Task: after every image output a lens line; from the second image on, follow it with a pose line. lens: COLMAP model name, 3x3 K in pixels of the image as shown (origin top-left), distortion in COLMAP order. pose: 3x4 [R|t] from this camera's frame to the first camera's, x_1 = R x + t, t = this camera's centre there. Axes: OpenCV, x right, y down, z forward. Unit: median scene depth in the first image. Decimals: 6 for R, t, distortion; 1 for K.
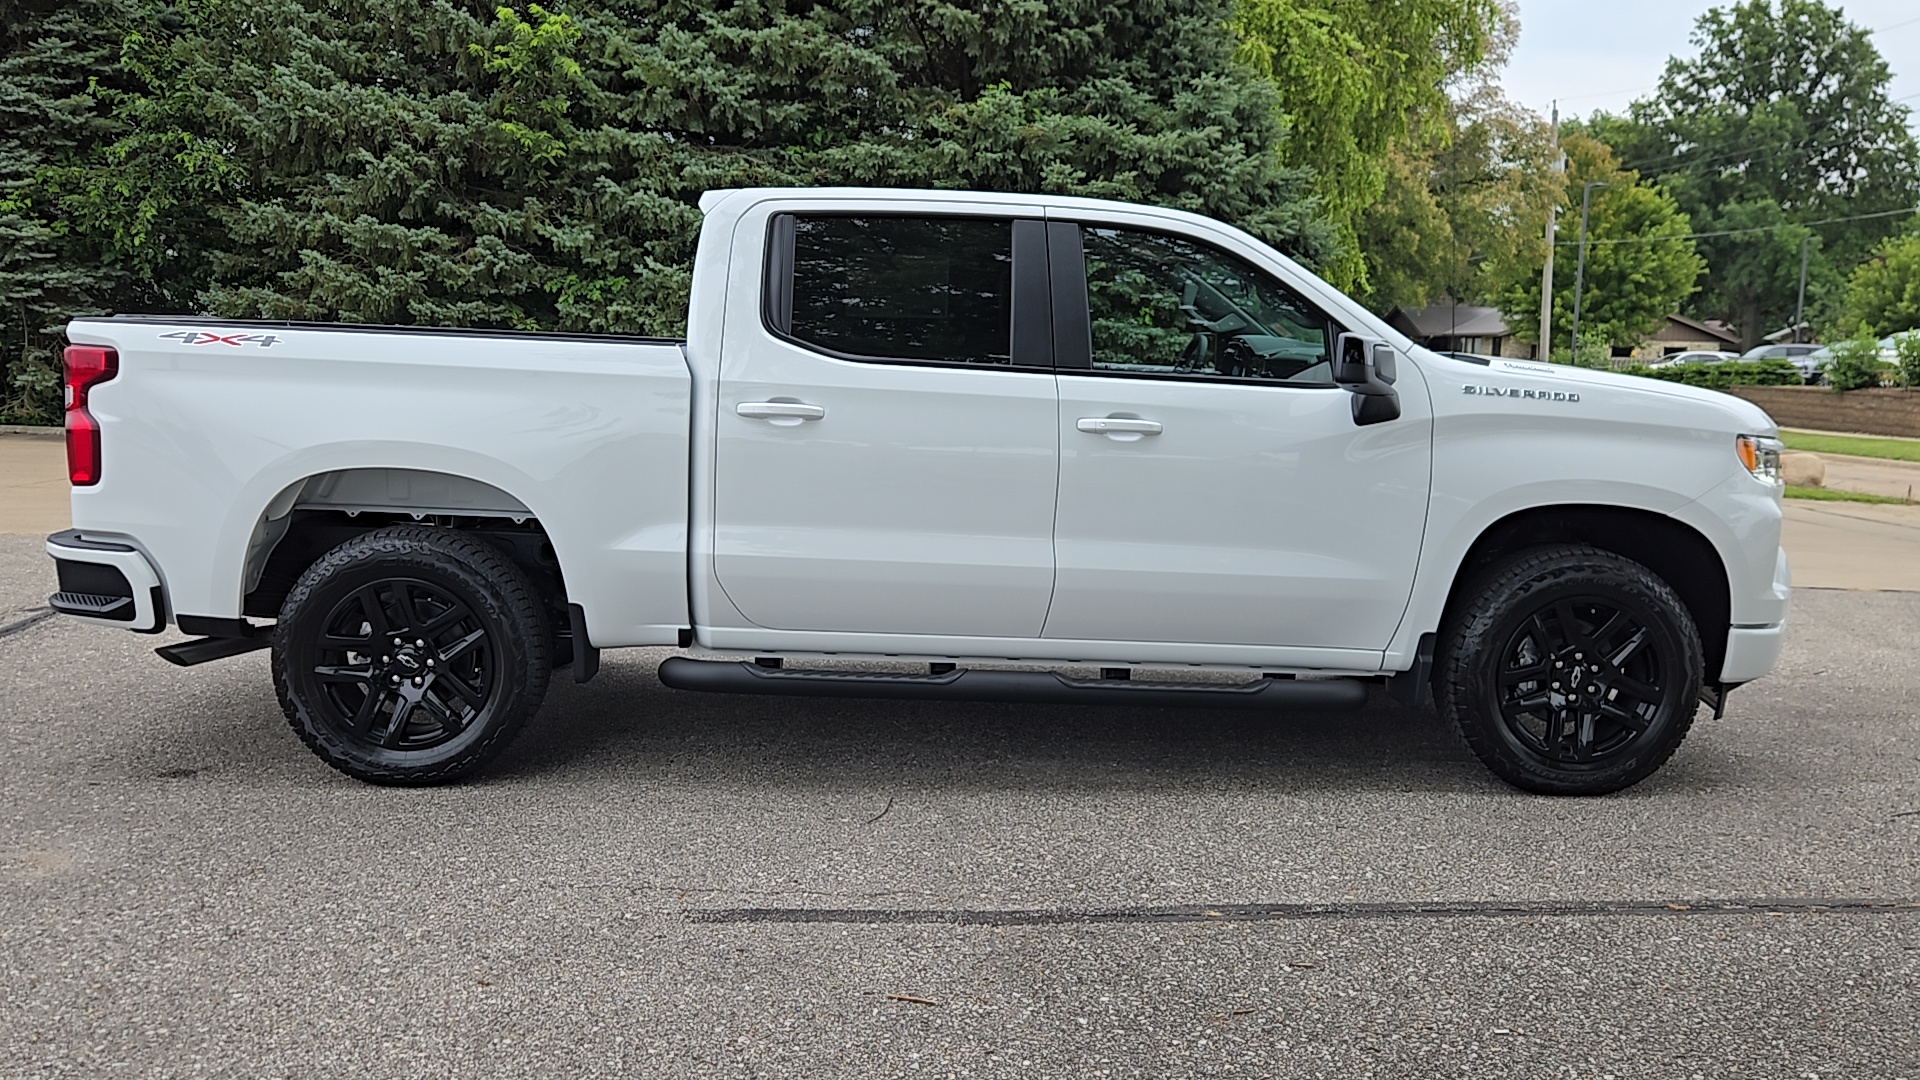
lens RADIAL K [[1603.8, 0, 949.5], [0, 1603.8, 531.8], [0, 0, 1]] dist [0.013704, -0.009855]
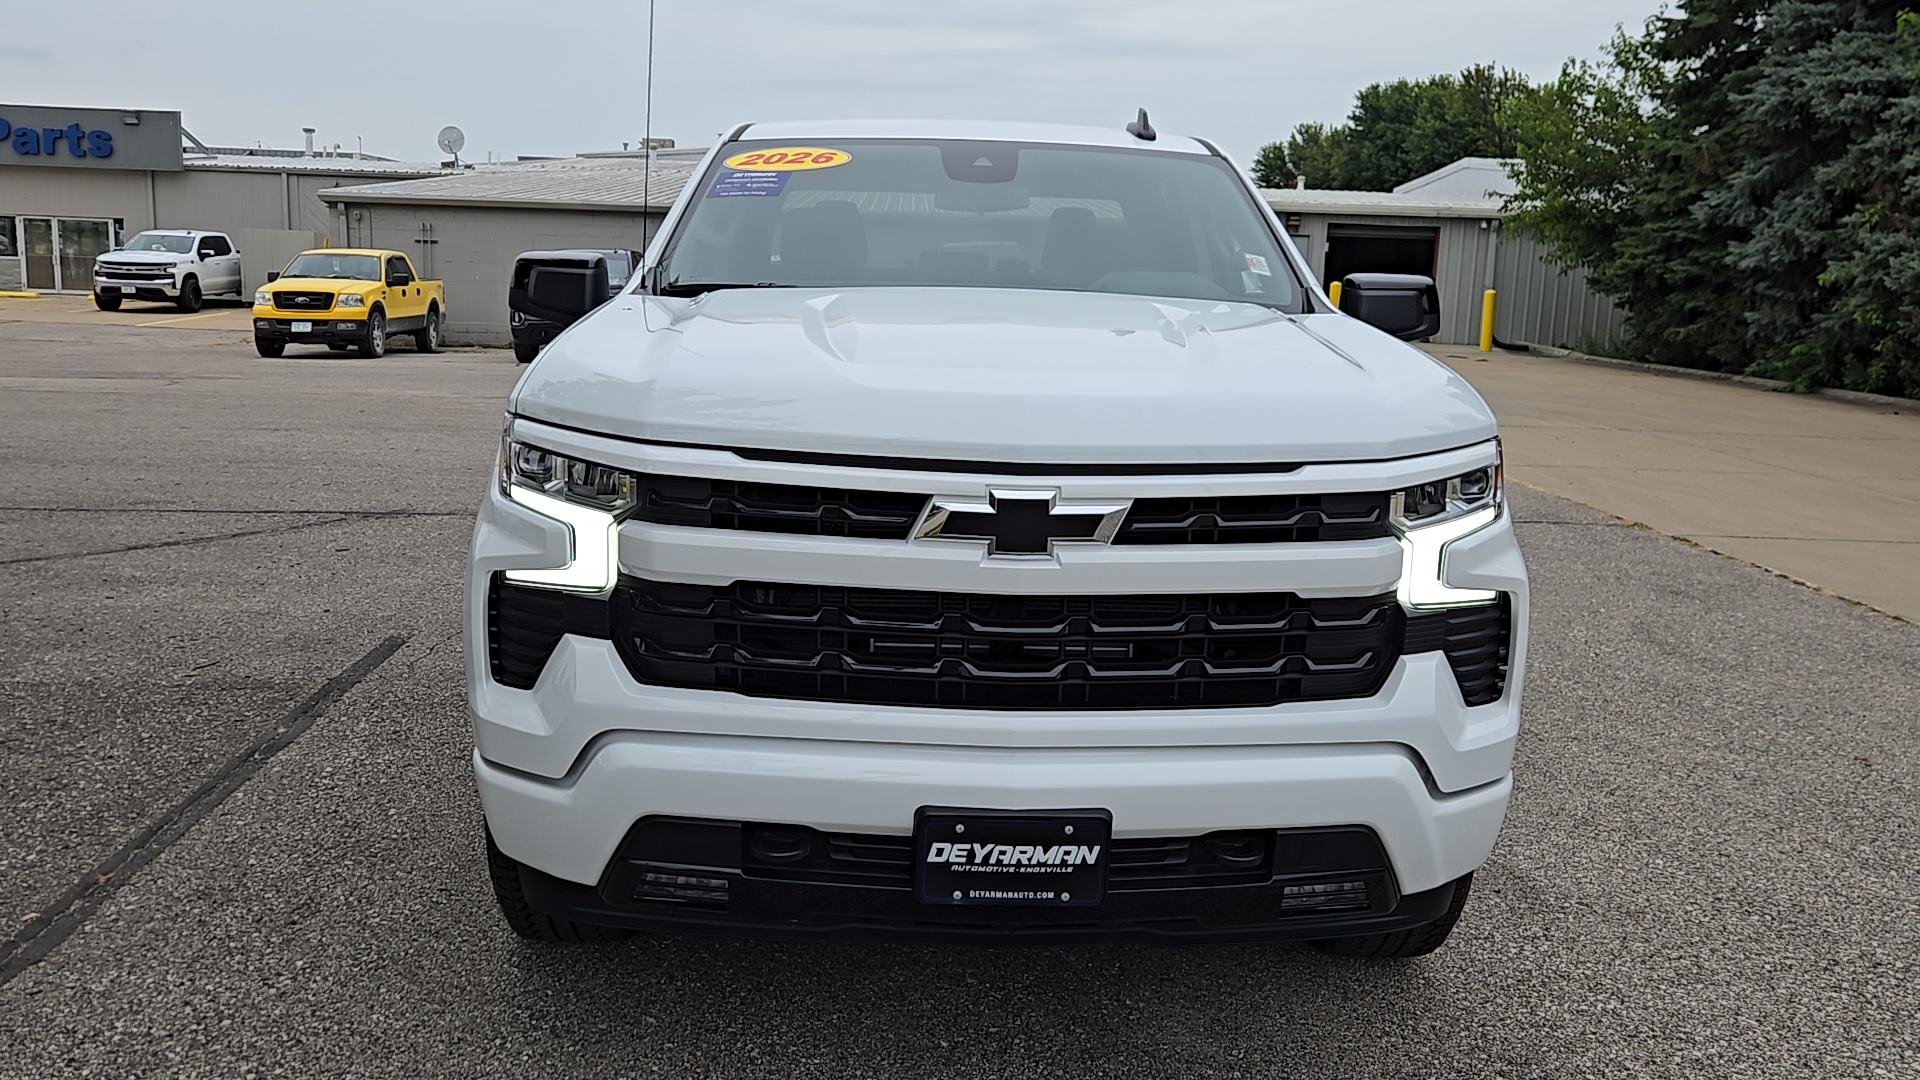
lens RADIAL K [[1603.8, 0, 949.5], [0, 1603.8, 531.8], [0, 0, 1]] dist [0.013704, -0.009855]
pose [[-0.019703, 0.131822, -0.991078, 0.315293], [-0.149162, 0.979789, 0.133285, -0.034868], [0.988616, 0.150457, 0.000358, 0.346057]]
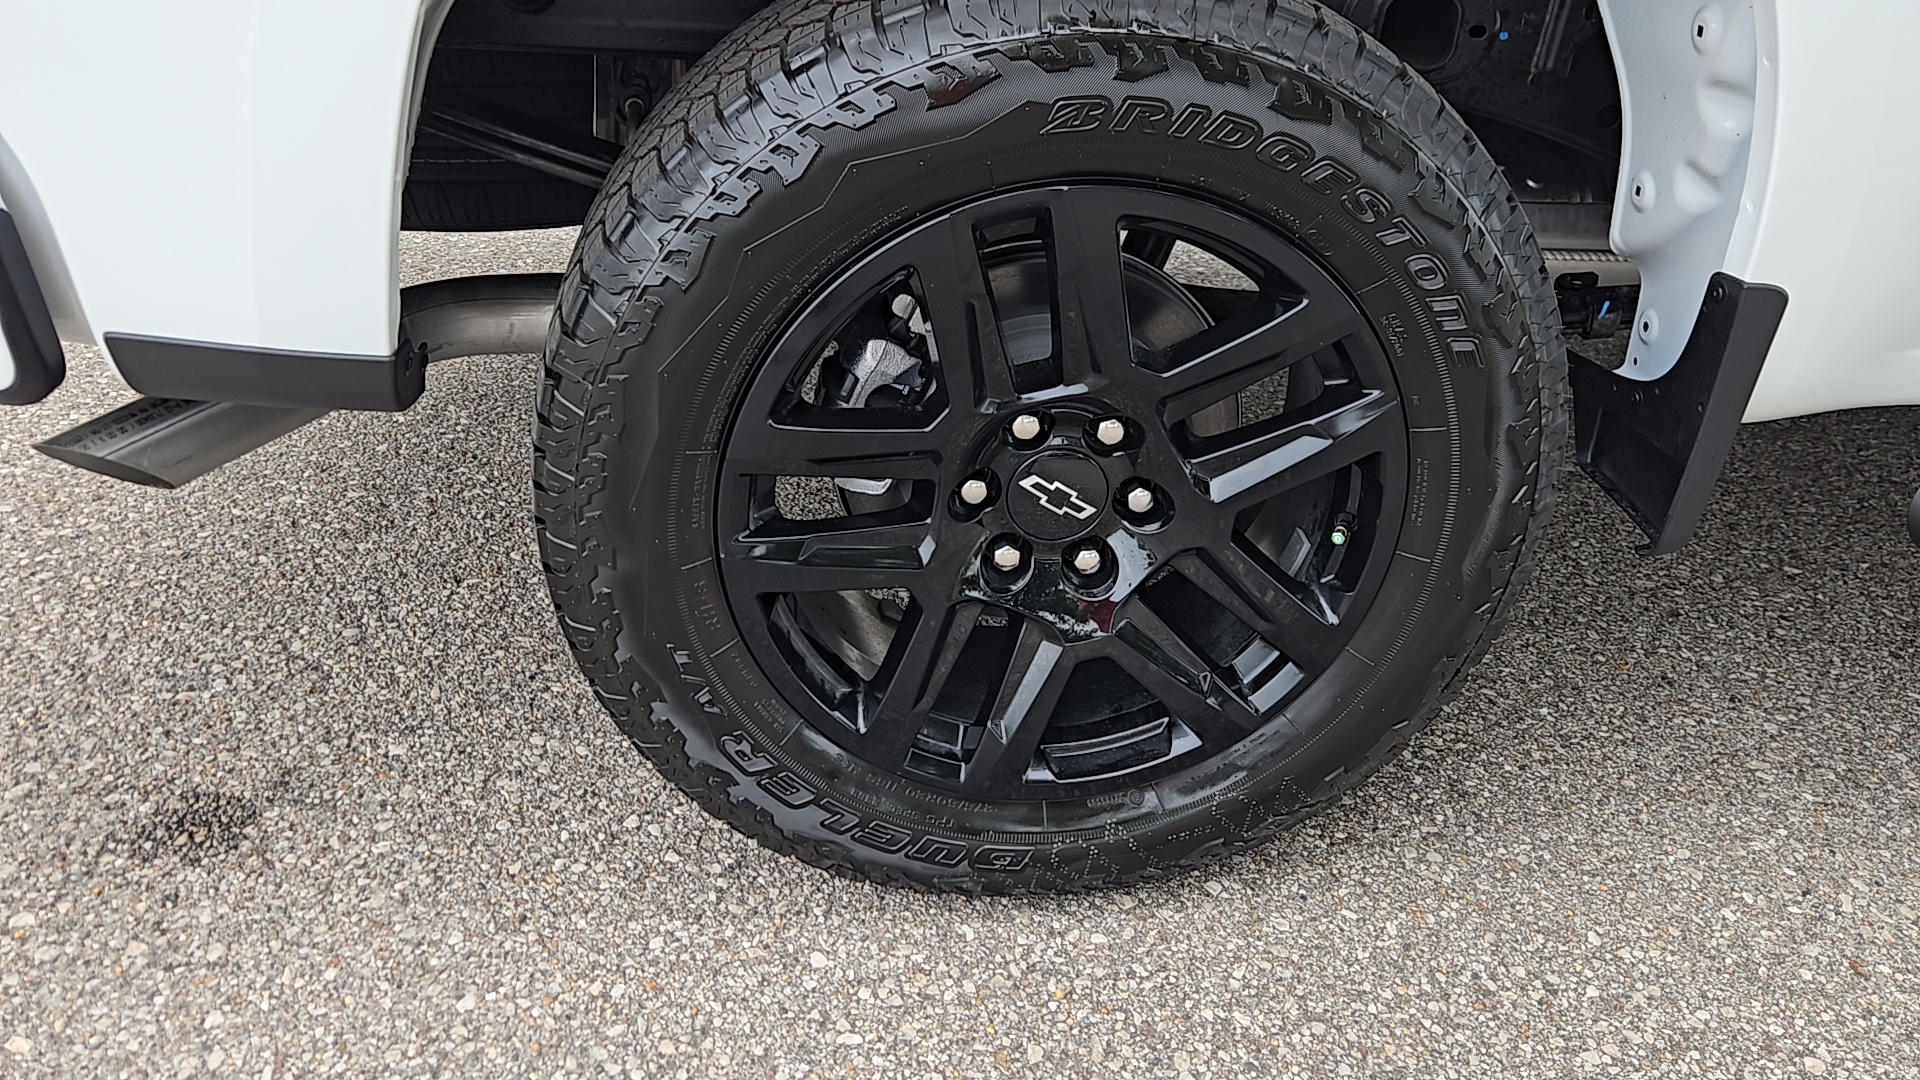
lens RADIAL K [[1603.8, 0, 949.5], [0, 1603.8, 531.8], [0, 0, 1]] dist [0.013704, -0.009855]
pose [[0.998451, -0.008411, 0.054998, -0.106703], [-0.012668, 0.928178, 0.371922, -0.002888], [-0.054176, -0.372042, 0.926633, 0.219890]]
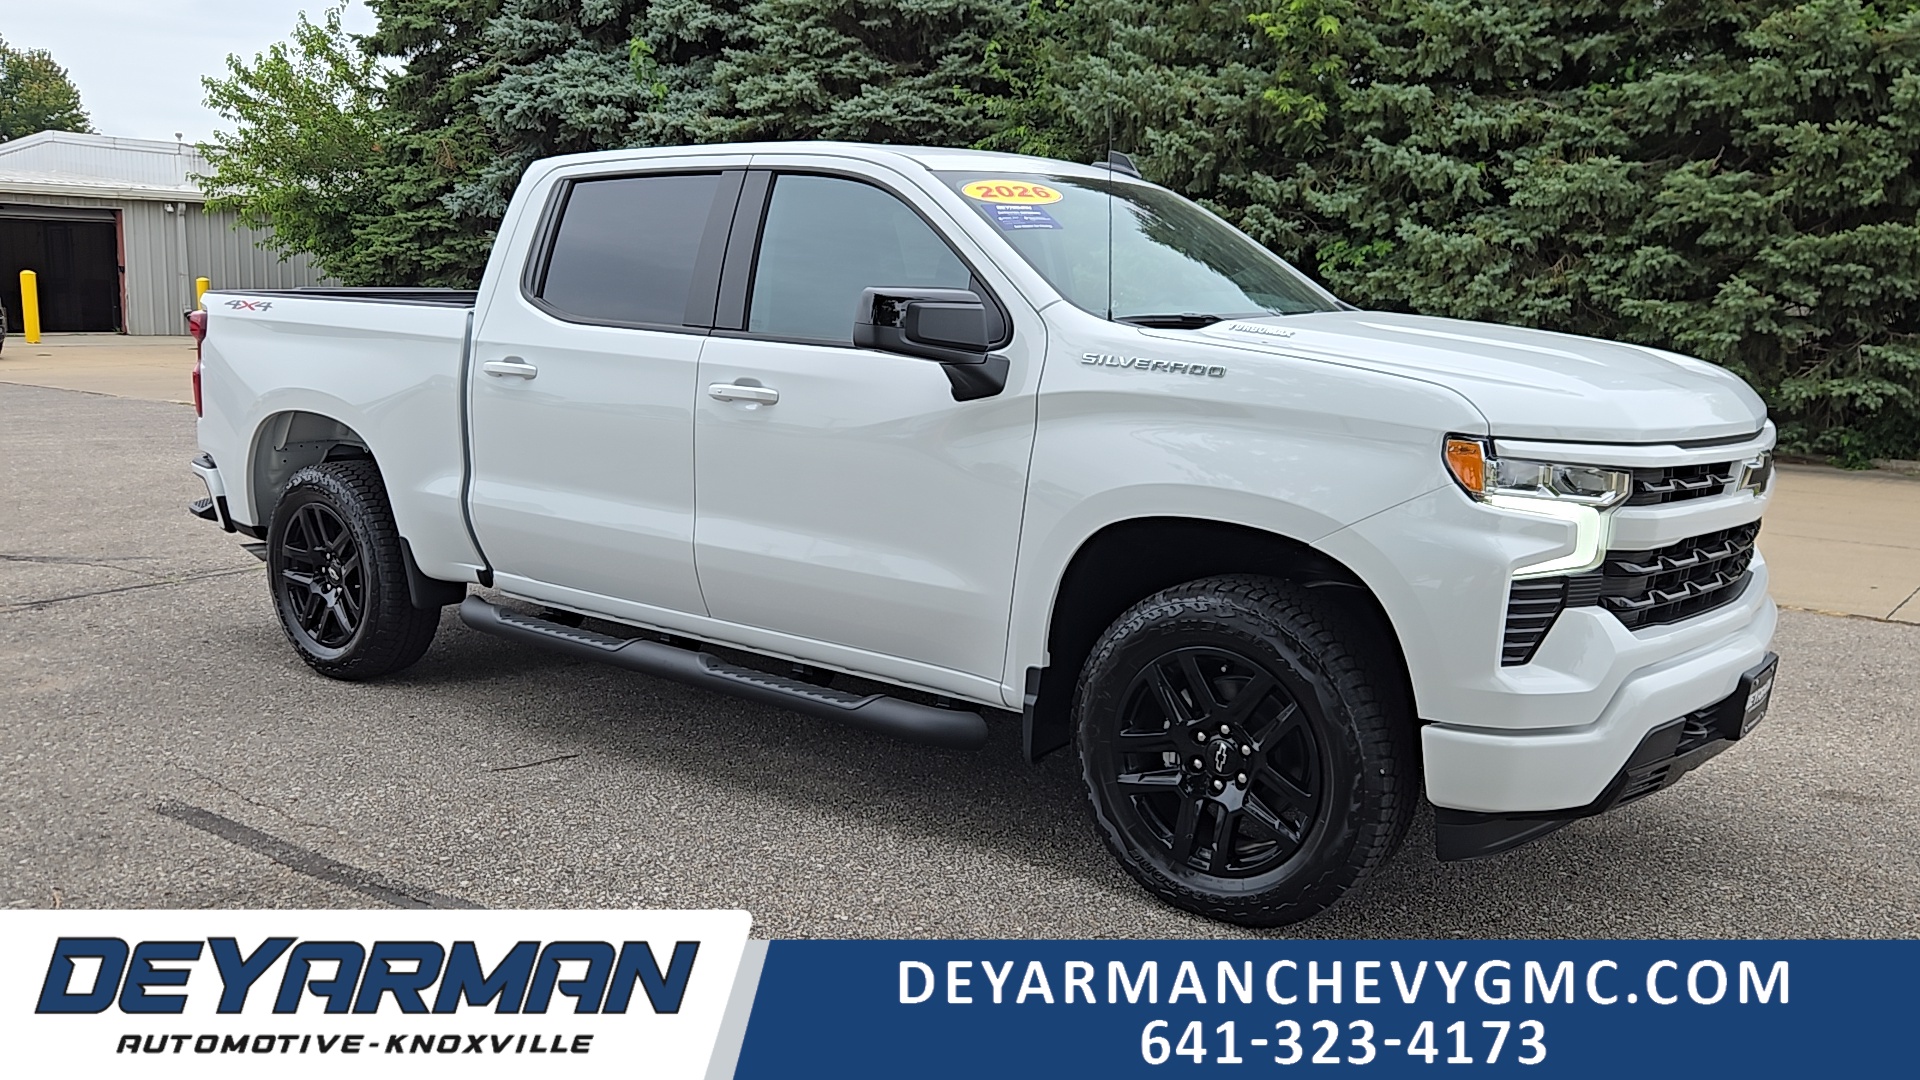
lens RADIAL K [[1603.8, 0, 949.5], [0, 1603.8, 531.8], [0, 0, 1]] dist [0.013704, -0.009855]
pose [[0.761085, 0.081991, -0.643449, 0.226115], [-0.070989, 0.996549, 0.043017, -0.010113], [0.644756, 0.012938, 0.764279, 0.109923]]
